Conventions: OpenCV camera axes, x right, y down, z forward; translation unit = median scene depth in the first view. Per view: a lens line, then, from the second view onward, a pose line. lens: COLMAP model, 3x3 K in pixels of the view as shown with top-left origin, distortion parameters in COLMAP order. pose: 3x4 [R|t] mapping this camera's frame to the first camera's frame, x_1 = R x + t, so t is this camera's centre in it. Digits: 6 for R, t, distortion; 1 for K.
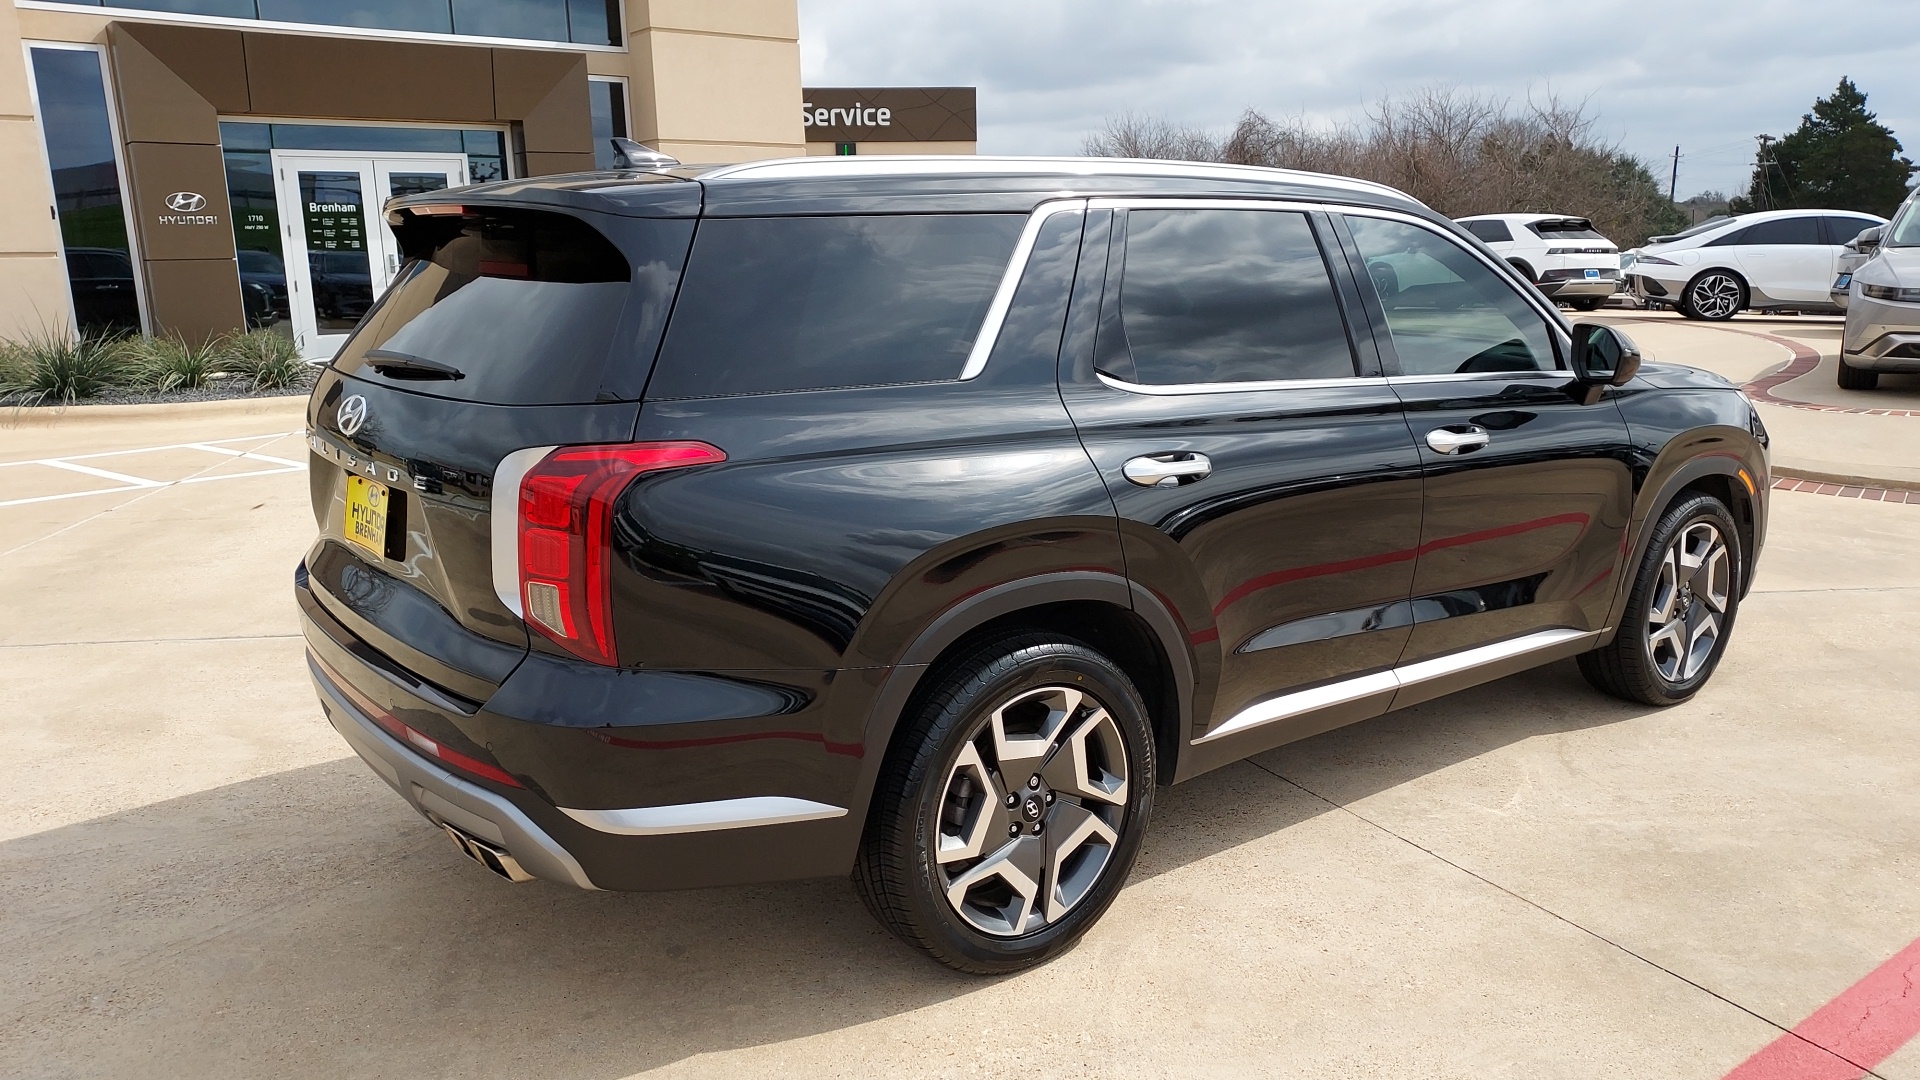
lens RADIAL K [[1408.8, 0, 960.0], [0, 1408.8, 540.0], [0, 0, 1]] dist [0.060722, -0.071566]
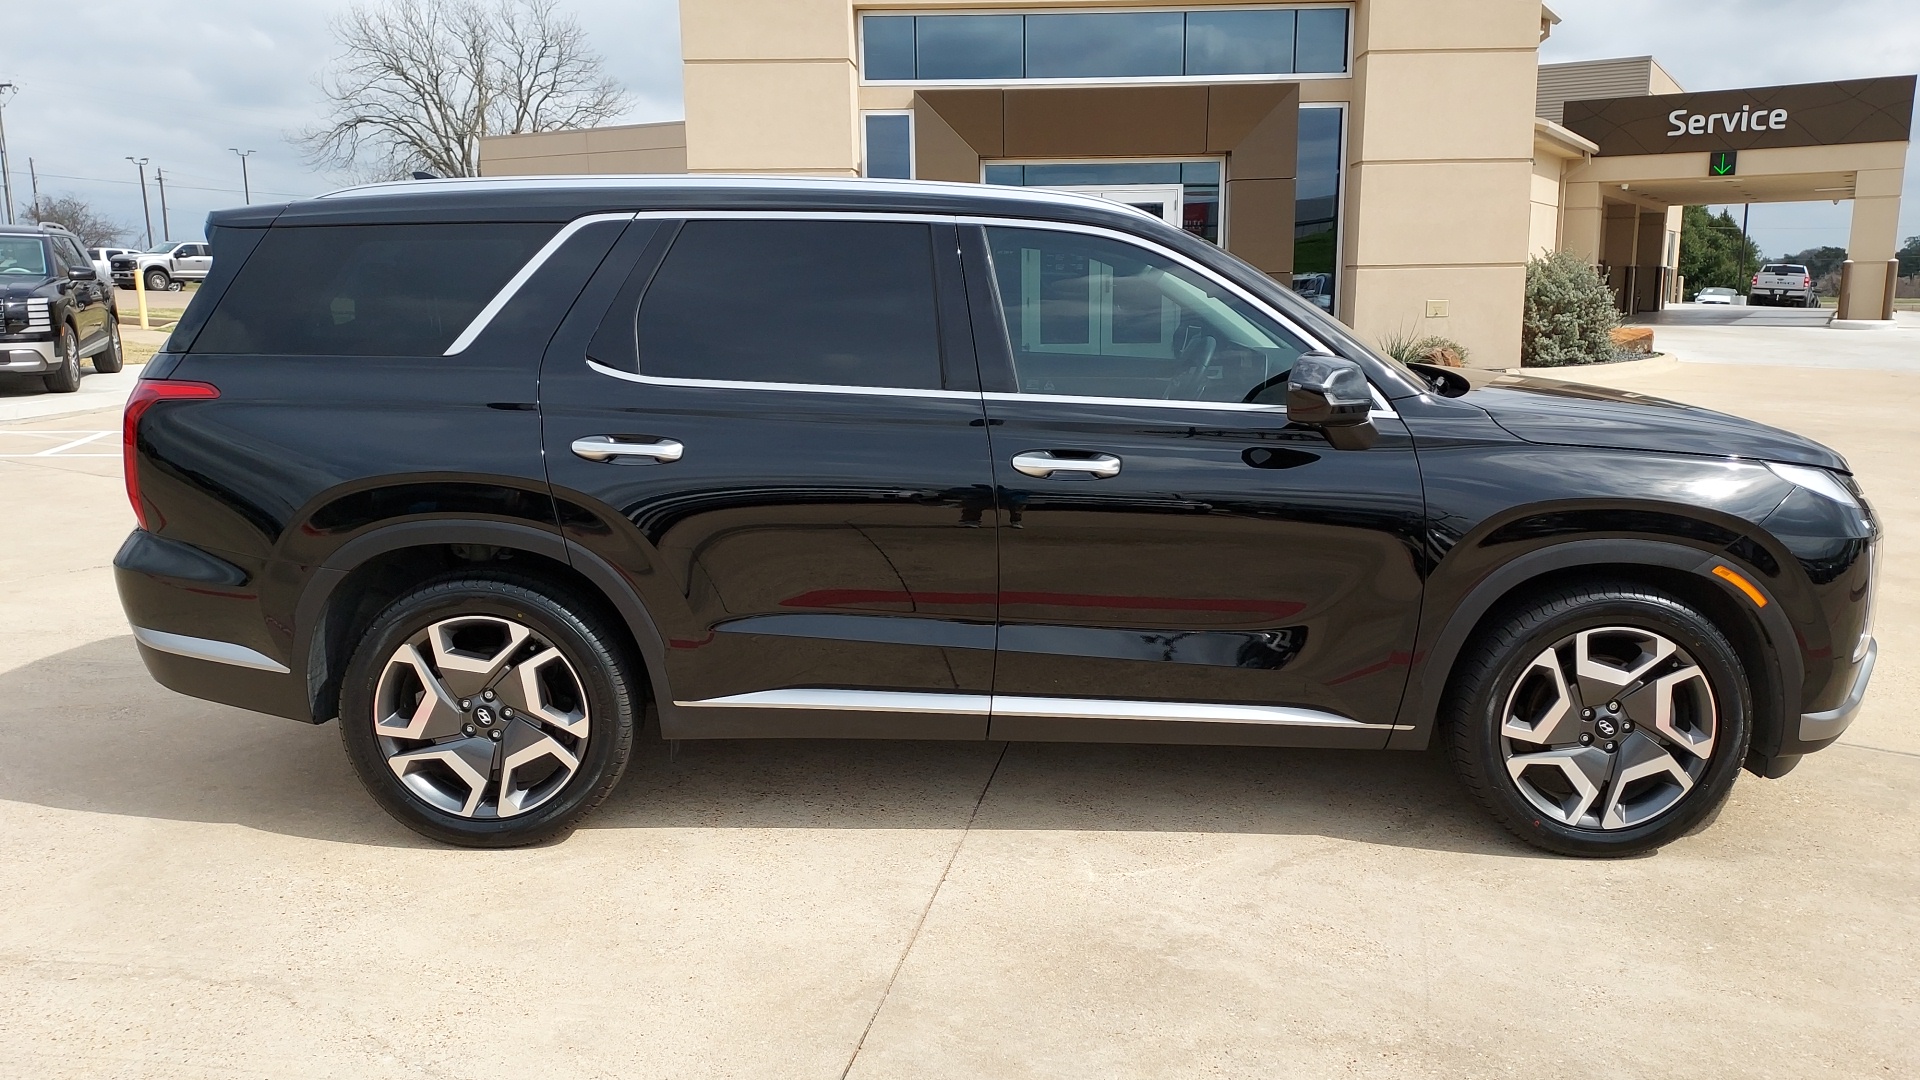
lens RADIAL K [[1390.4, 0, 960.0], [0, 1390.4, 540.0], [0, 0, 1]] dist [0.064049, -0.028429]
pose [[0.784246, 0.126684, -0.607379, 0.229370], [-0.135951, 0.990231, 0.030997, -0.010835], [0.605372, 0.058265, 0.793807, 0.061419]]
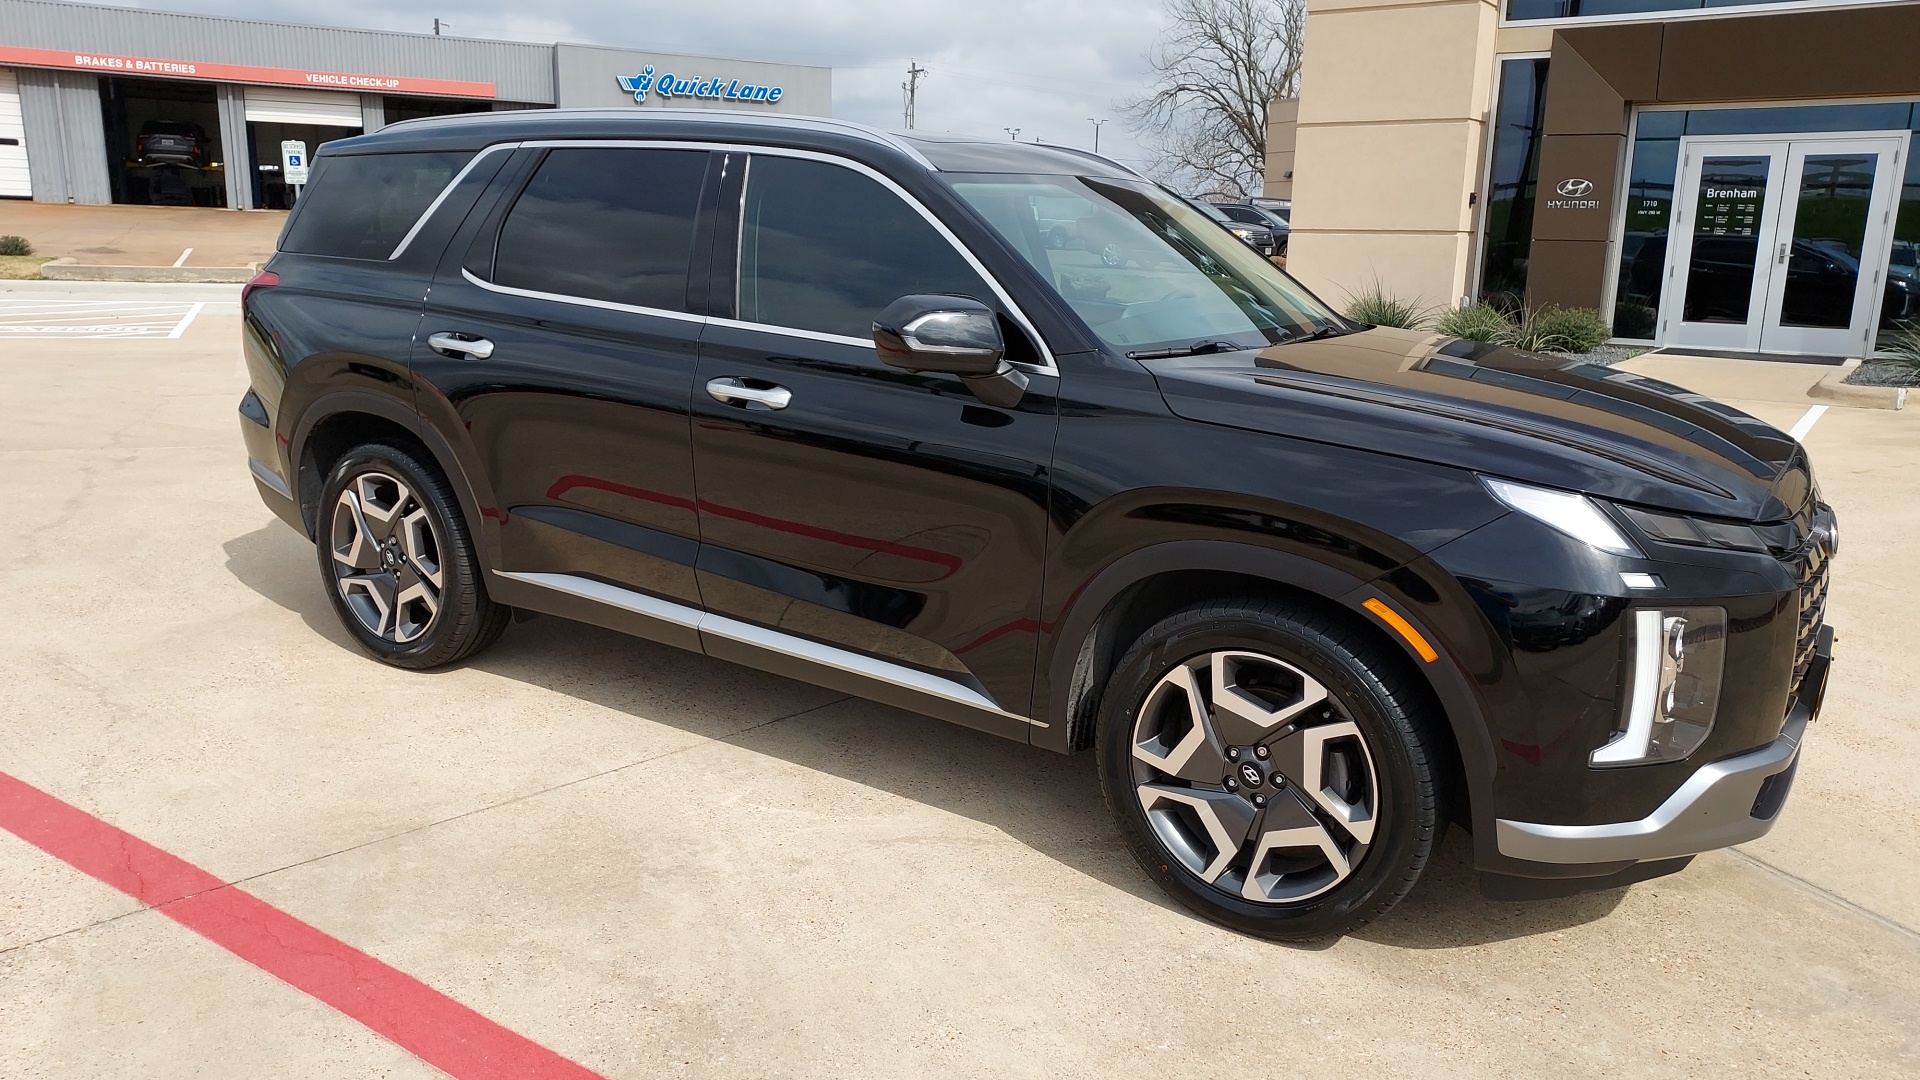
lens RADIAL K [[1379.7, 0, 970.2], [0, 1379.7, 542.9], [0, 0, 1]] dist [0.036273, -0.006934]
pose [[0.332089, 0.232234, -0.914212, 0.335821], [-0.227119, 0.960389, 0.161463, -0.041865], [0.915496, 0.154015, 0.371680, 0.215944]]
